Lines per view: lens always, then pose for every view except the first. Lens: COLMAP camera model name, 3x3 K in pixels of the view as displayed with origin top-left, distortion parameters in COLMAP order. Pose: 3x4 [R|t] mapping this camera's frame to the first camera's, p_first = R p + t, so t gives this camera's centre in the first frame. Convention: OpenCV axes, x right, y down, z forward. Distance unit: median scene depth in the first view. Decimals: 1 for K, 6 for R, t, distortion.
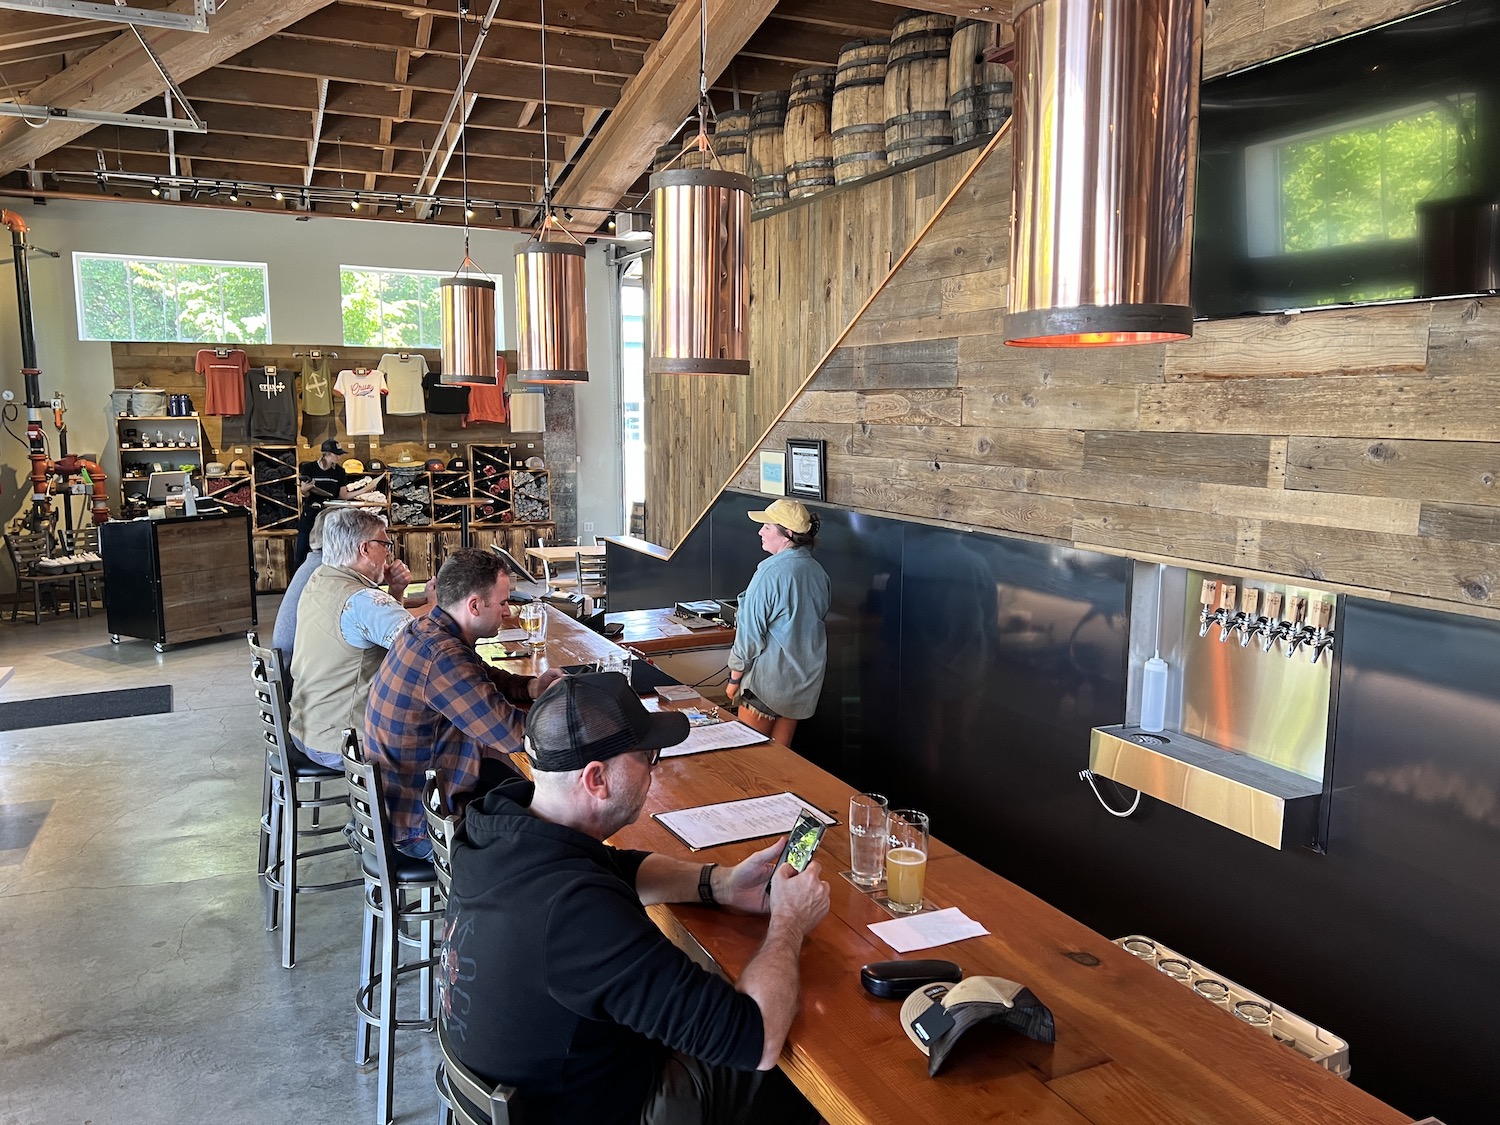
lens RADIAL K [[1133.5, 0, 747.7], [0, 1133.5, 564.8], [0, 0, 1]] dist [0.042963, -0.020905]
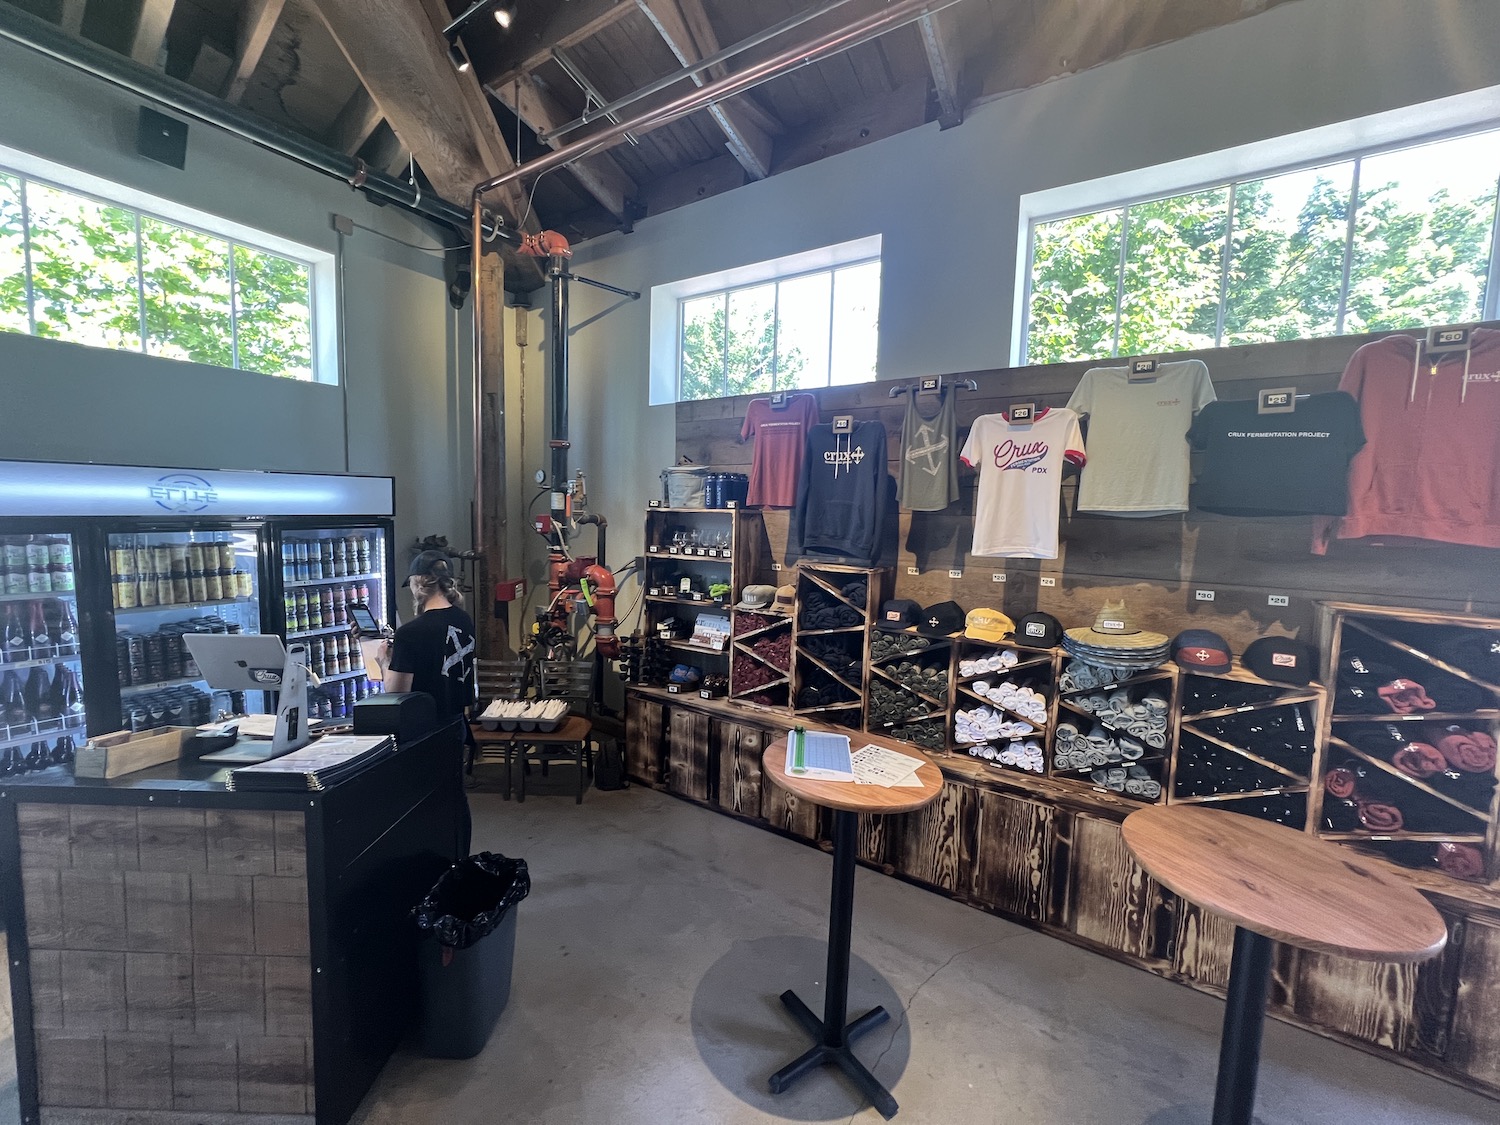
lens RADIAL K [[596.2, 0, 744.0], [0, 596.2, 559.7], [0, 0, 1]] dist [-0.001250, -0.000640]
pose [[0.520715, 0.083724, -0.849616, -0.193591], [-0.145509, 0.989322, 0.008311, -0.099262], [0.841239, 0.119299, 0.527337, 0.785555]]
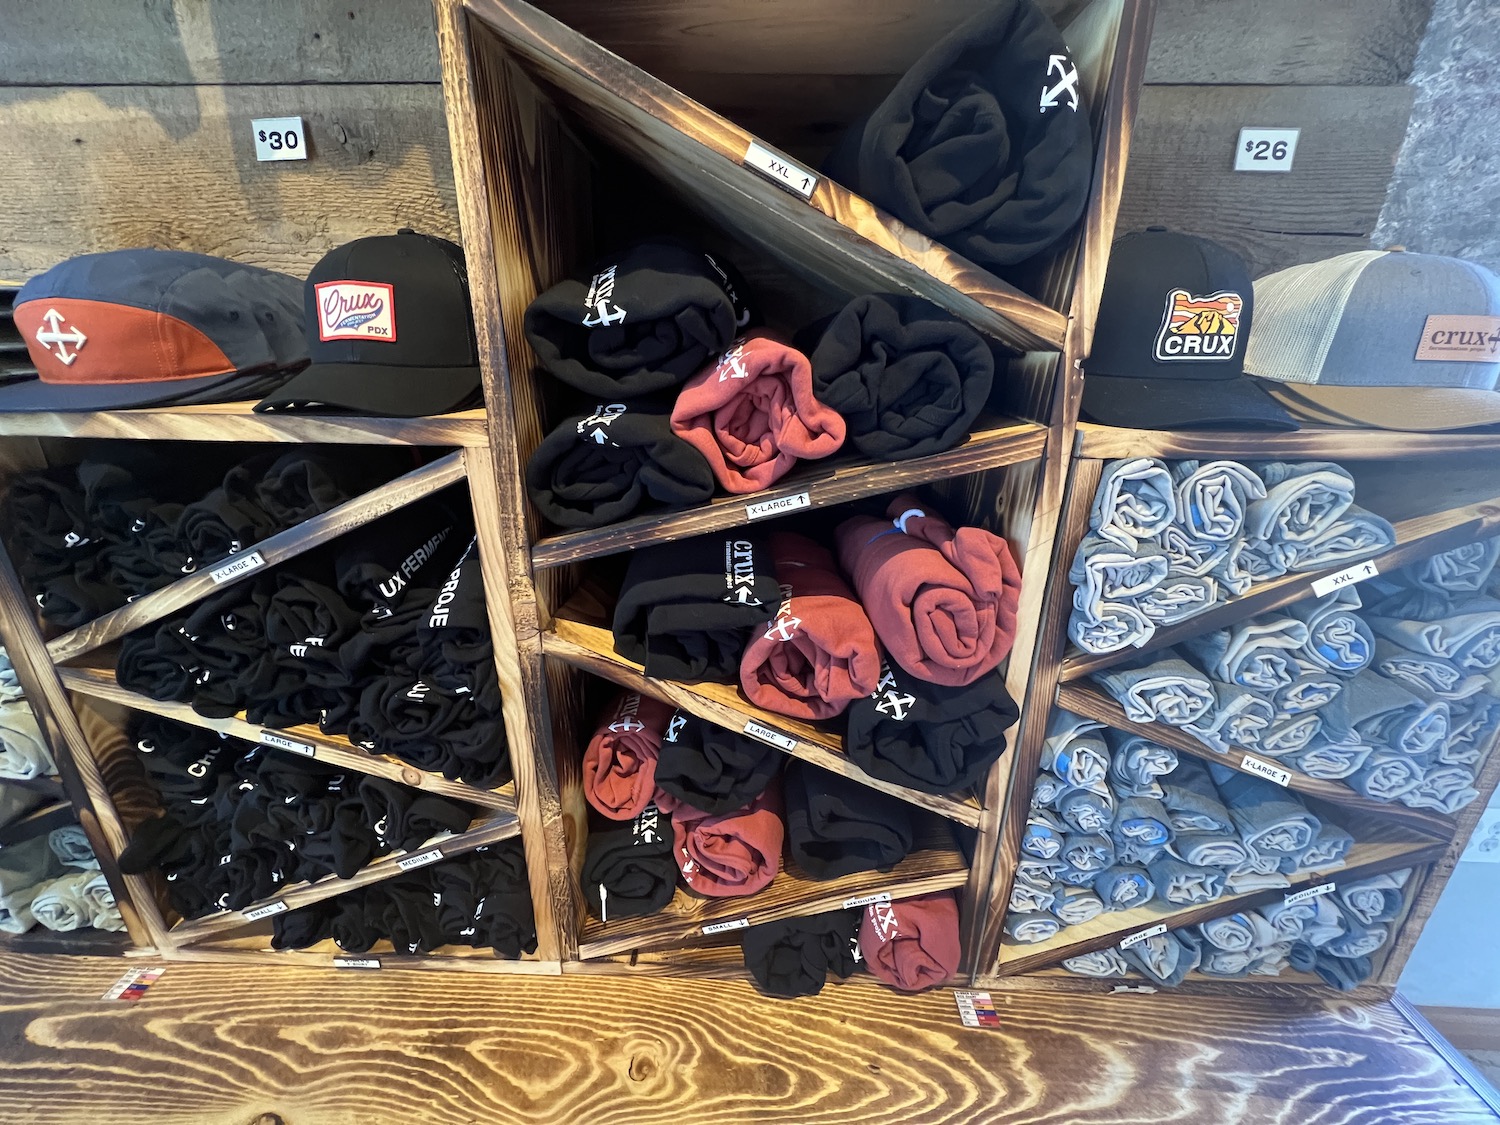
lens RADIAL K [[596.2, 0, 747.3], [0, 596.2, 562.4], [0, 0, 1]] dist [-0.001250, -0.000640]
pose [[0.893589, 0.162911, -0.418281, -0.219778], [-0.070140, 0.971048, 0.228357, -0.086011], [0.443372, -0.174719, 0.879144, 1.006388]]
